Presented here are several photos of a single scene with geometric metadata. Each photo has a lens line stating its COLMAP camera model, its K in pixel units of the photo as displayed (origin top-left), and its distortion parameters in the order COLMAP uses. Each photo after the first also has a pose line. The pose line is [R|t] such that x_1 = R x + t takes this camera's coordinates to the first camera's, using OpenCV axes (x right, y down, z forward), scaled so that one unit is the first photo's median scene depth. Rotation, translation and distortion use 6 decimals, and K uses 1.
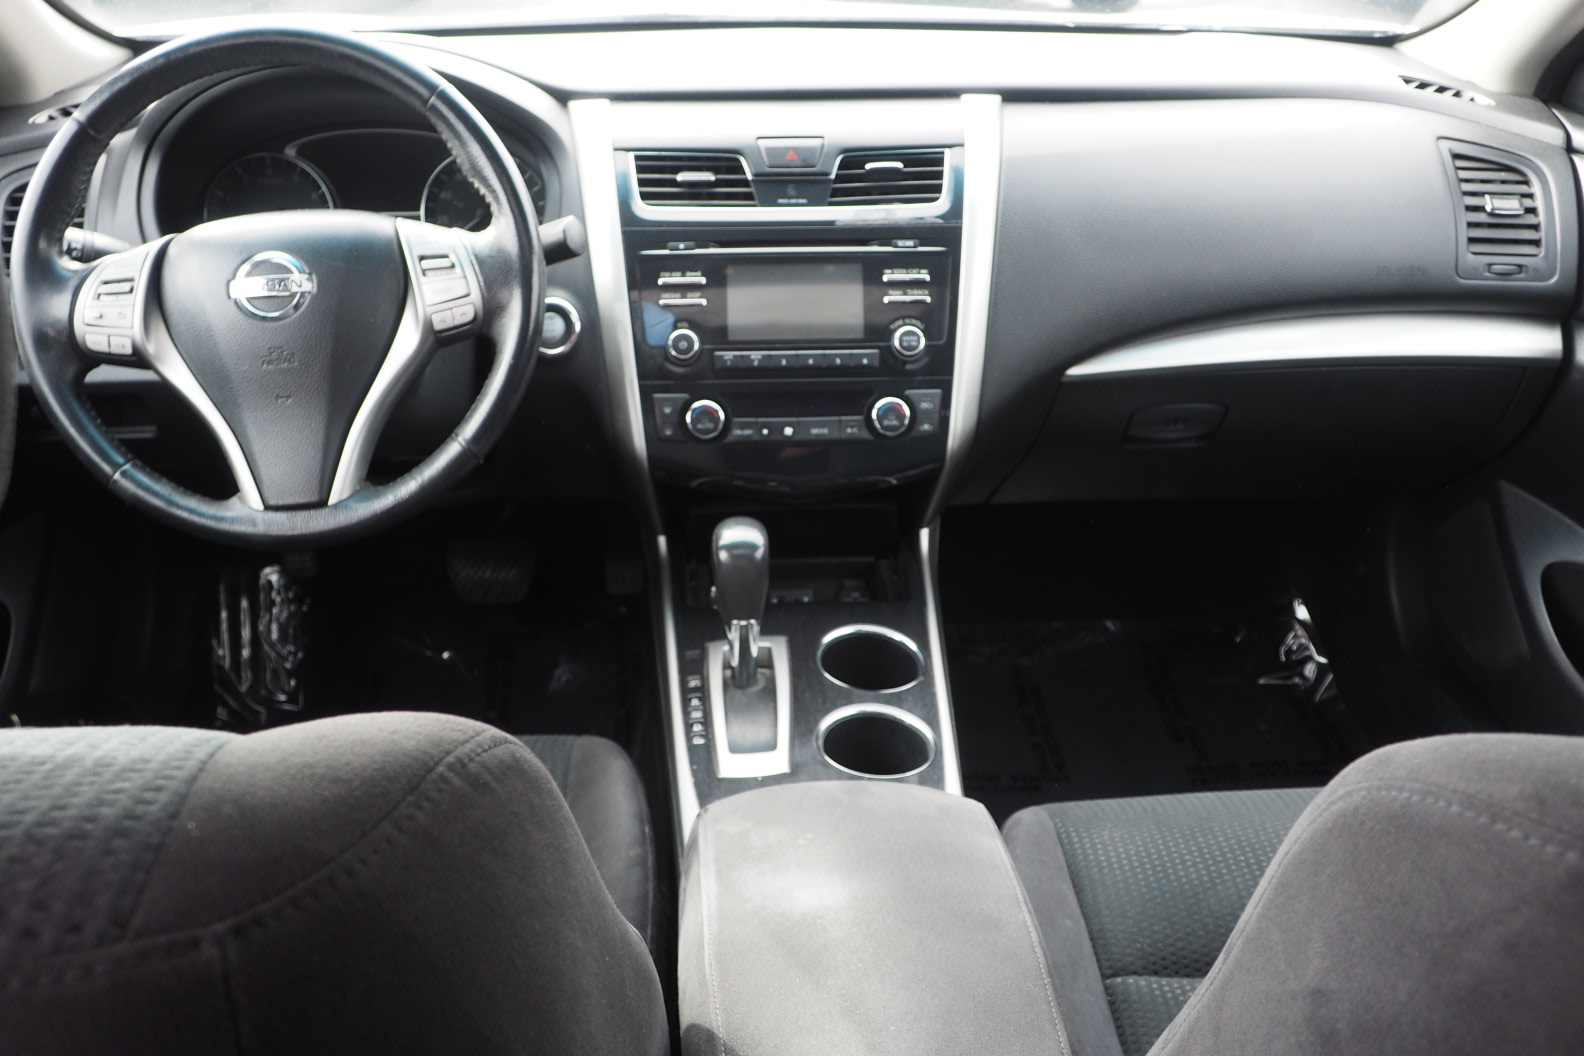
lens RADIAL K [[1435.5, 0, 800.3], [0, 1435.5, 537.1], [0, 0, 1]] dist [-0.018235, 0.000000]
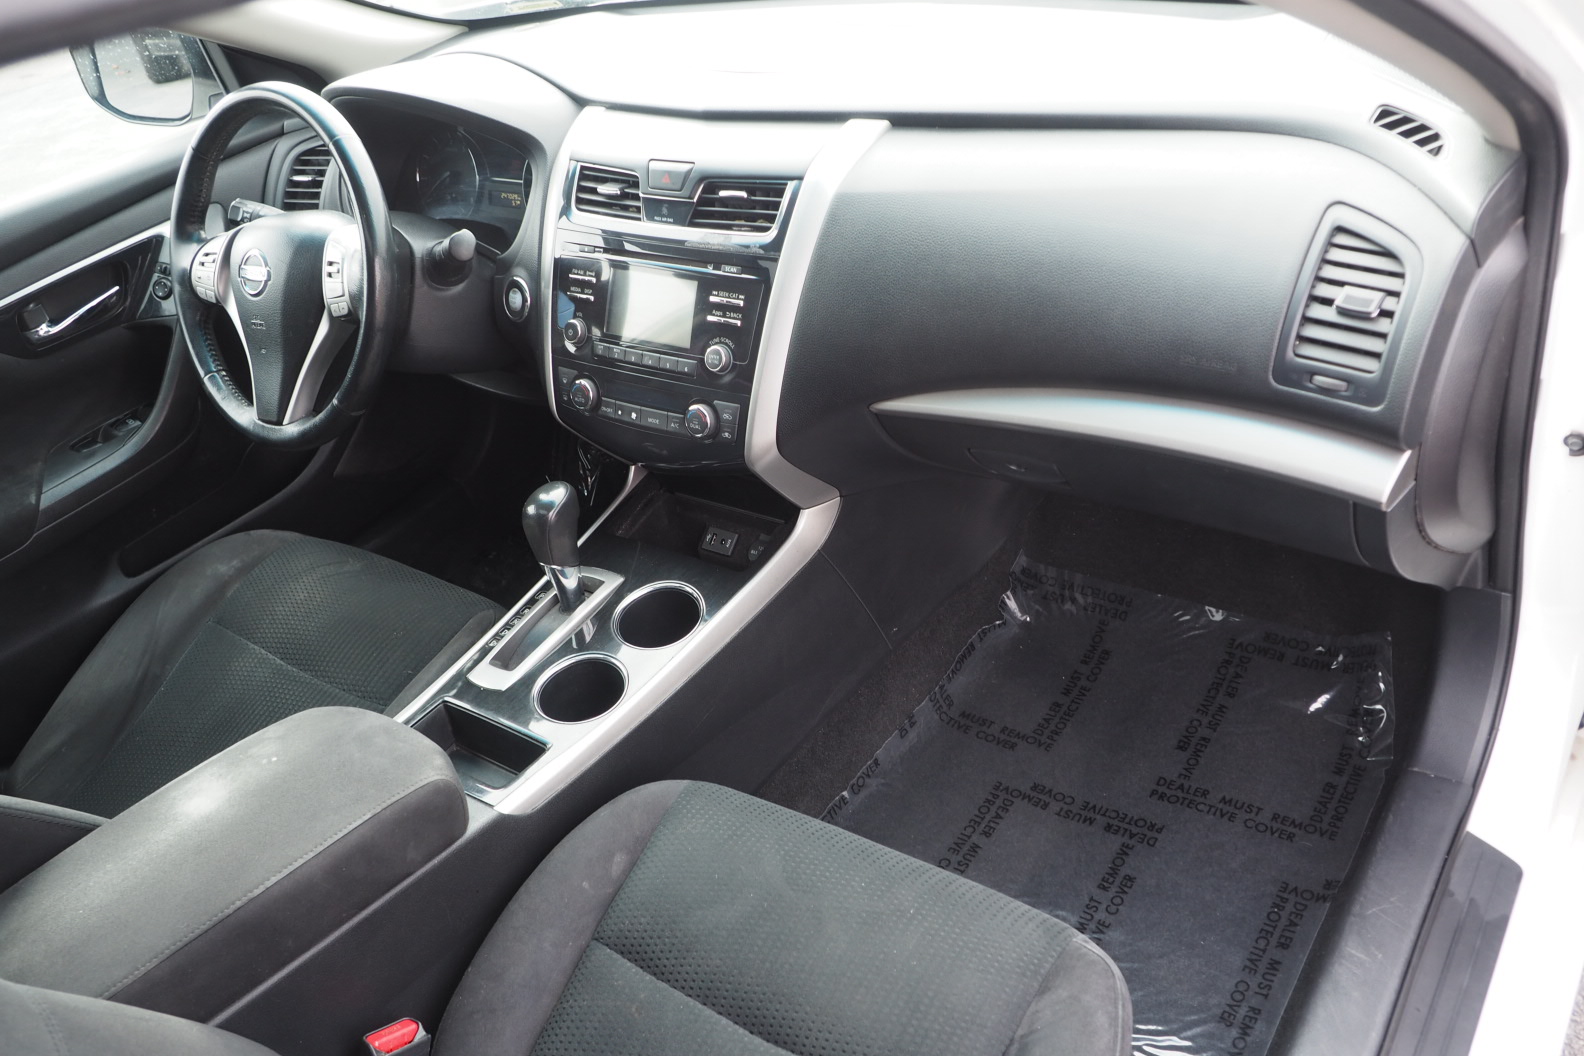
lens RADIAL K [[1301.3, 0, 798.3], [0, 1301.3, 527.3], [0, 0, 1]] dist [-0.015572, -0.011512]
pose [[0.770525, 0.247461, -0.587413, 0.758293], [-0.130898, 0.963352, 0.234133, -0.256140], [0.623824, -0.103514, 0.774679, 0.234020]]
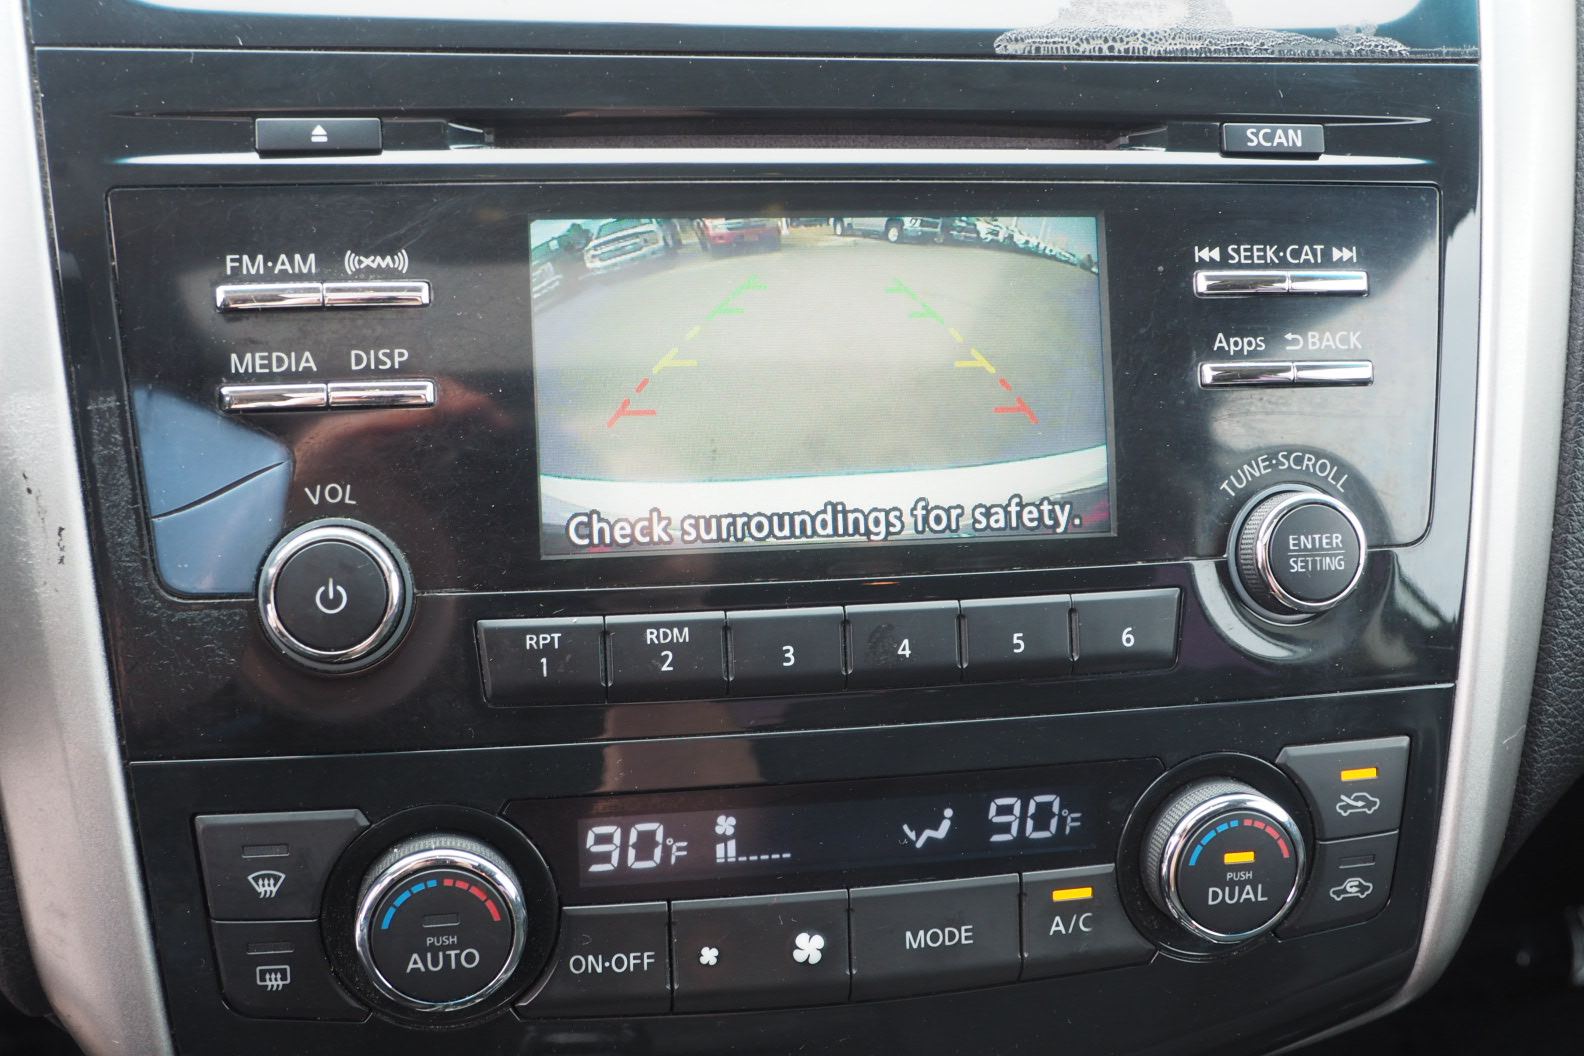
lens RADIAL K [[1771.6, 0, 780.5], [0, 1771.6, 540.2], [0, 0, 1]] dist [-0.021220, 0.000000]
pose [[0.991154, -0.014861, 0.131881, -0.049205], [0.010949, 0.999480, 0.030338, -0.147891], [-0.132263, -0.028625, 0.990801, 0.719236]]
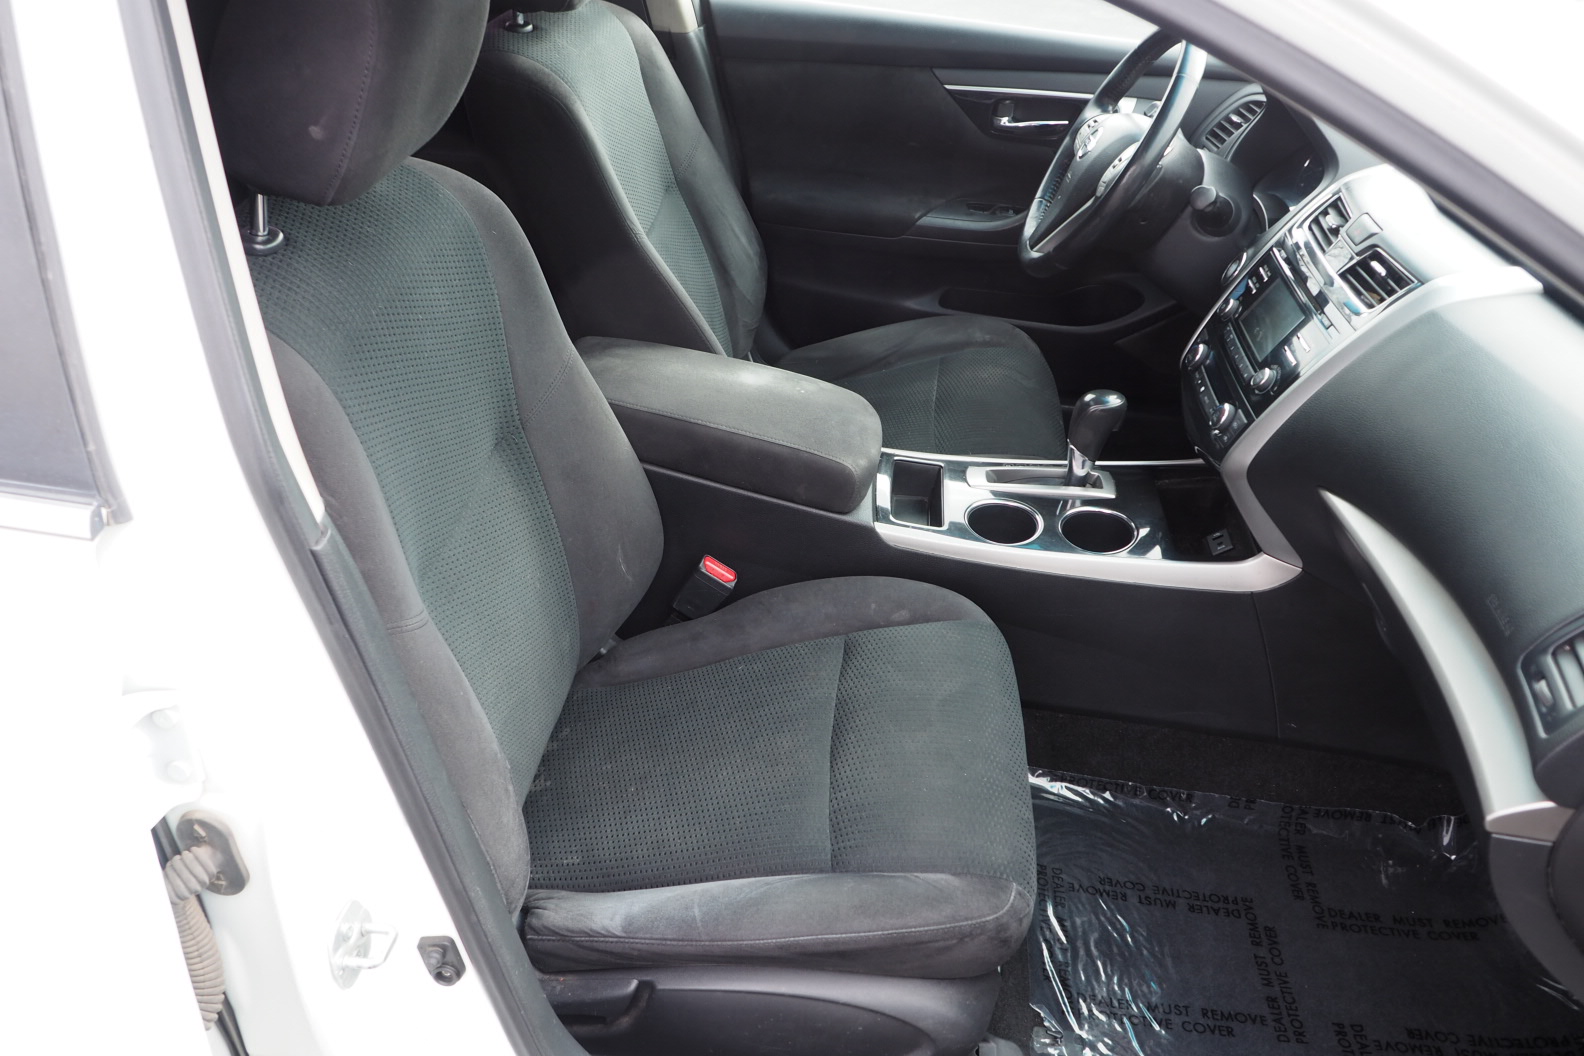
lens RADIAL K [[1230.8, 0, 777.8], [0, 1230.8, 536.5], [0, 0, 1]] dist [-0.004927, -0.012445]
pose [[-0.166189, 0.538802, -0.825877, 1.120779], [-0.502028, 0.674630, 0.541150, -0.415416], [0.848734, 0.504546, 0.158378, 0.534116]]
